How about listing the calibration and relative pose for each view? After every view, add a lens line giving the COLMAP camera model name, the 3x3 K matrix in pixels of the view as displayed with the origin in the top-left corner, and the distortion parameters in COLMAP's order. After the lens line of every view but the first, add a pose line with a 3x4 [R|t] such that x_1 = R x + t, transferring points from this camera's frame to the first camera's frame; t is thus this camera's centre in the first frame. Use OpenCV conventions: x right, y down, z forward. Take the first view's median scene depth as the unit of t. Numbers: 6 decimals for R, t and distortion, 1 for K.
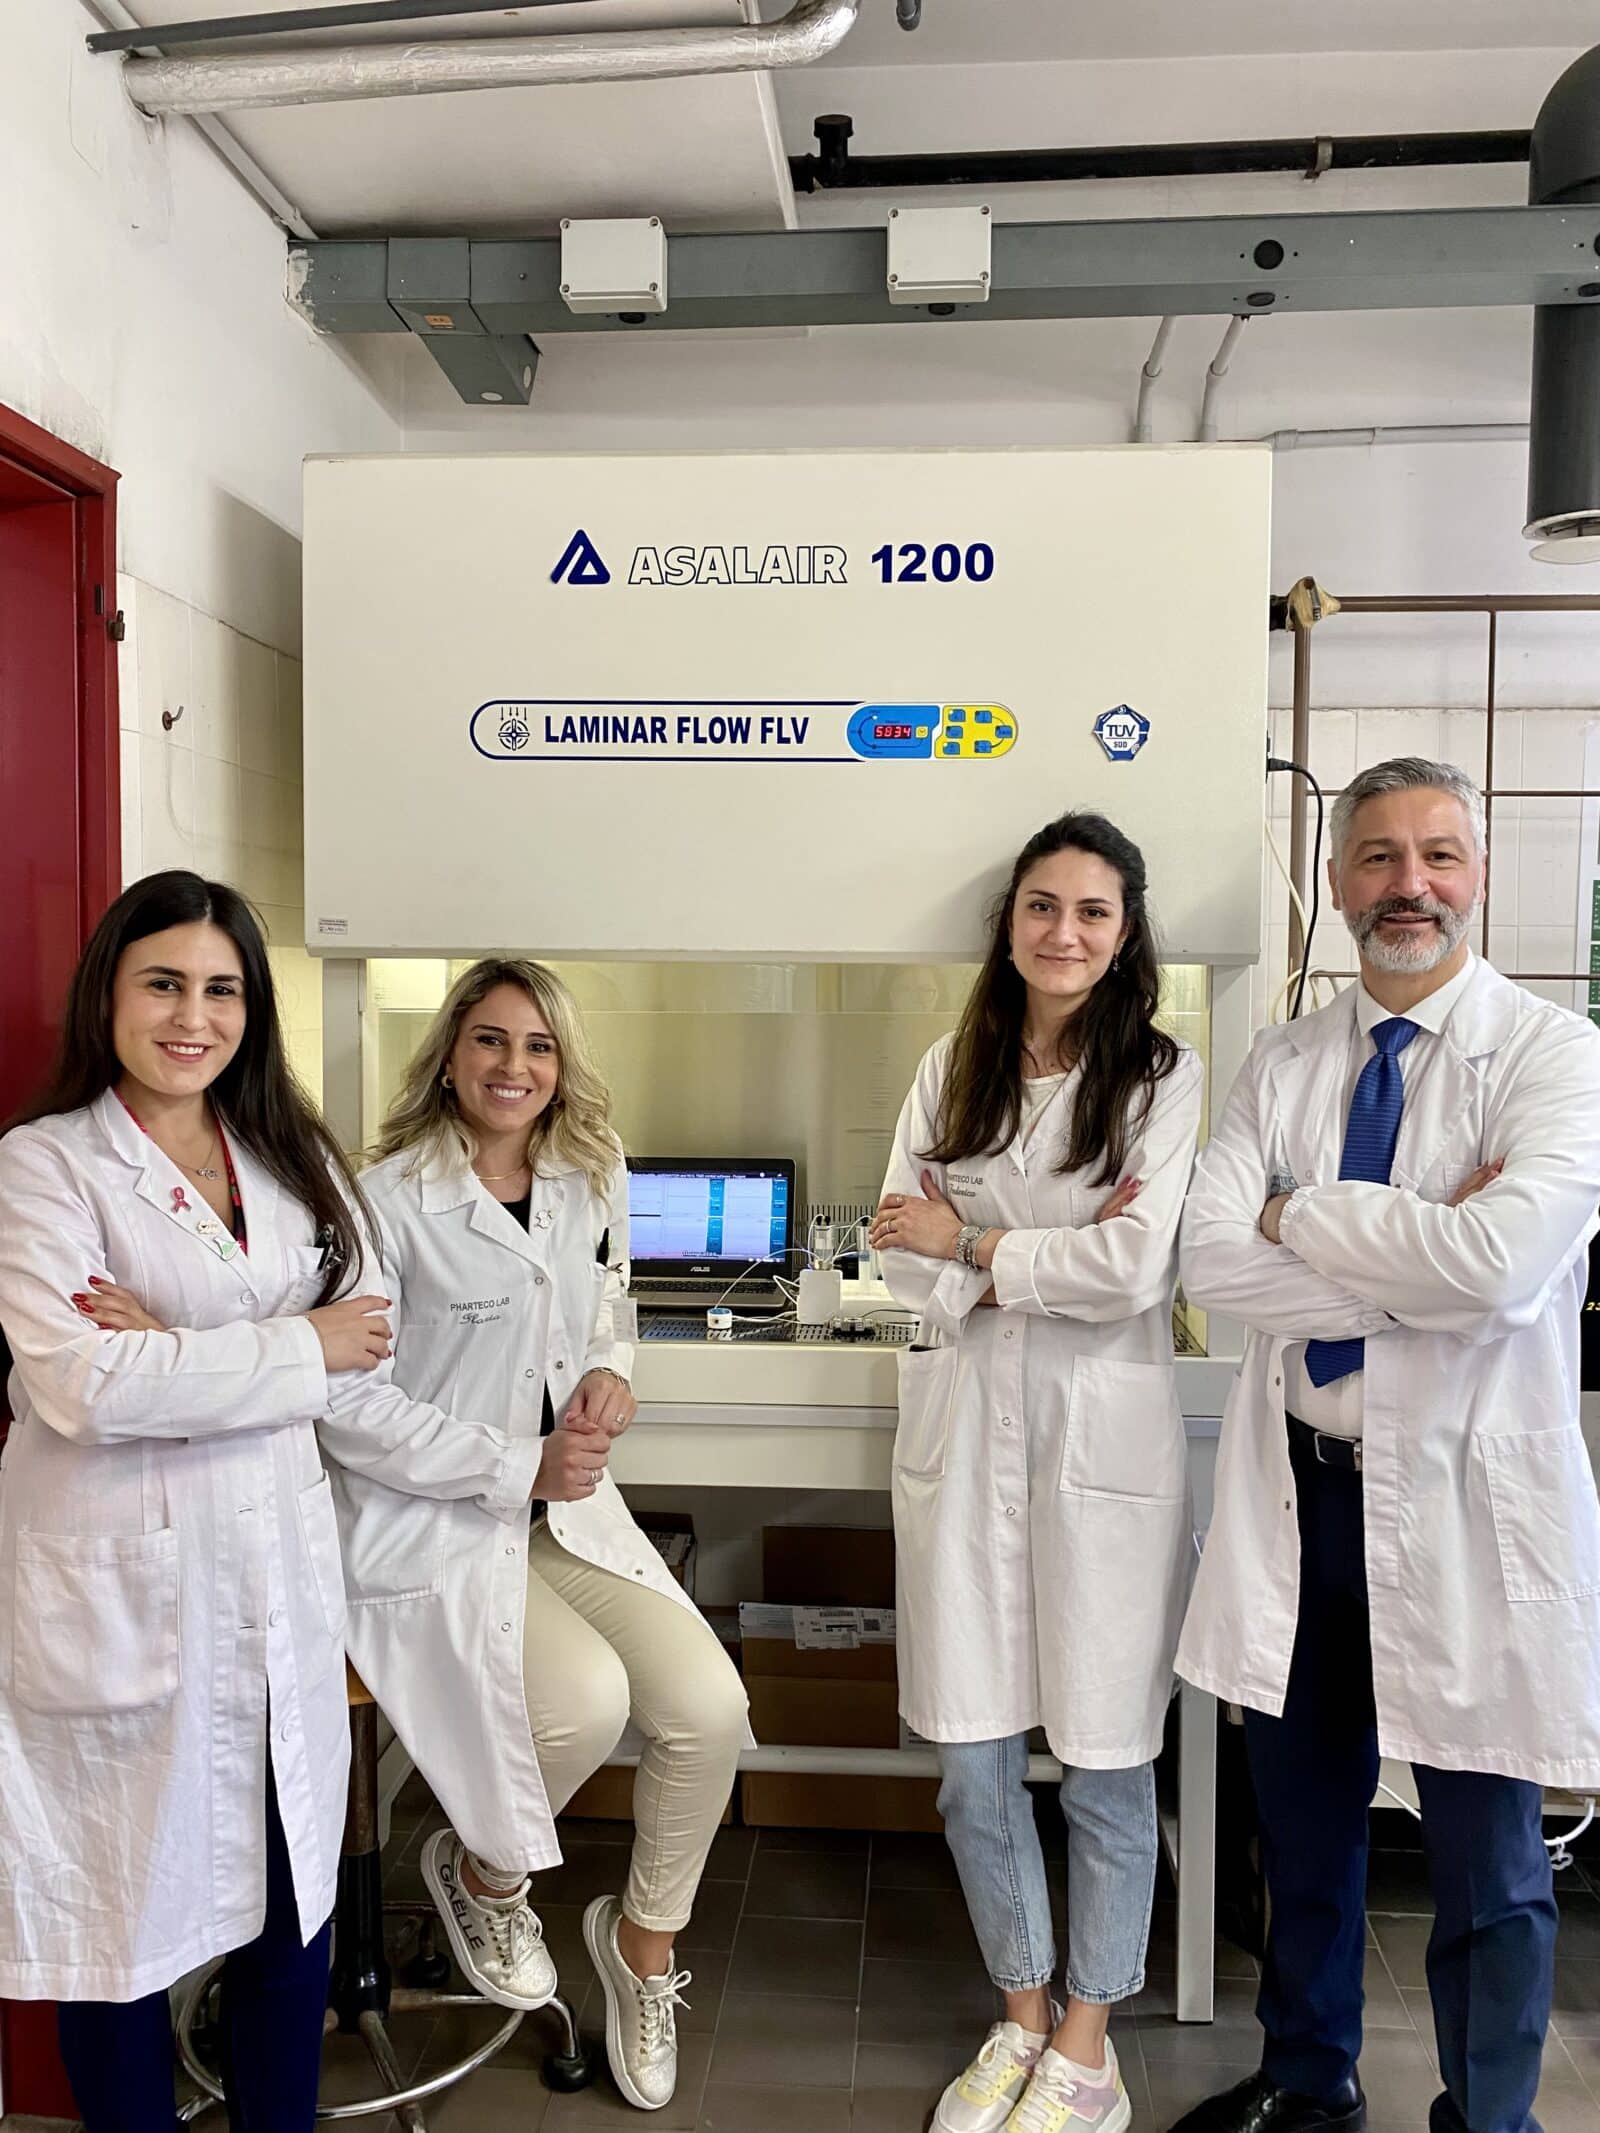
lens RADIAL K [[1604.1, 0, 801.7], [0, 1604.1, 1064.6], [0, 0, 1]] dist [-0.013212, 0.000533]
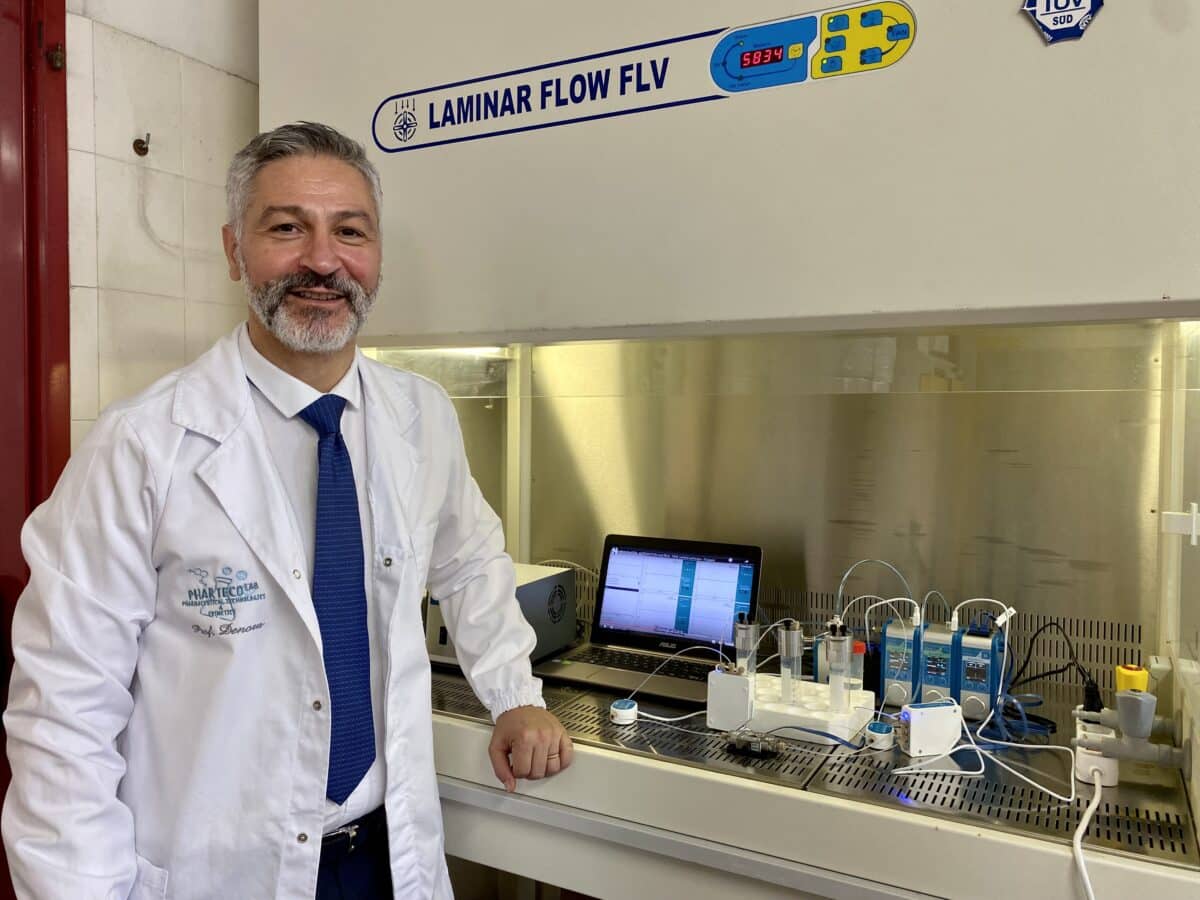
lens RADIAL K [[902.4, 0, 582.5], [0, 902.4, 427.1], [0, 0, 1]] dist [-0.013212, 0.000533]
pose [[0.917486, 0.002688, -0.397759, 0.157129], [-0.018146, 0.999219, -0.035103, 0.005113], [0.397354, 0.039424, 0.916818, 0.529697]]
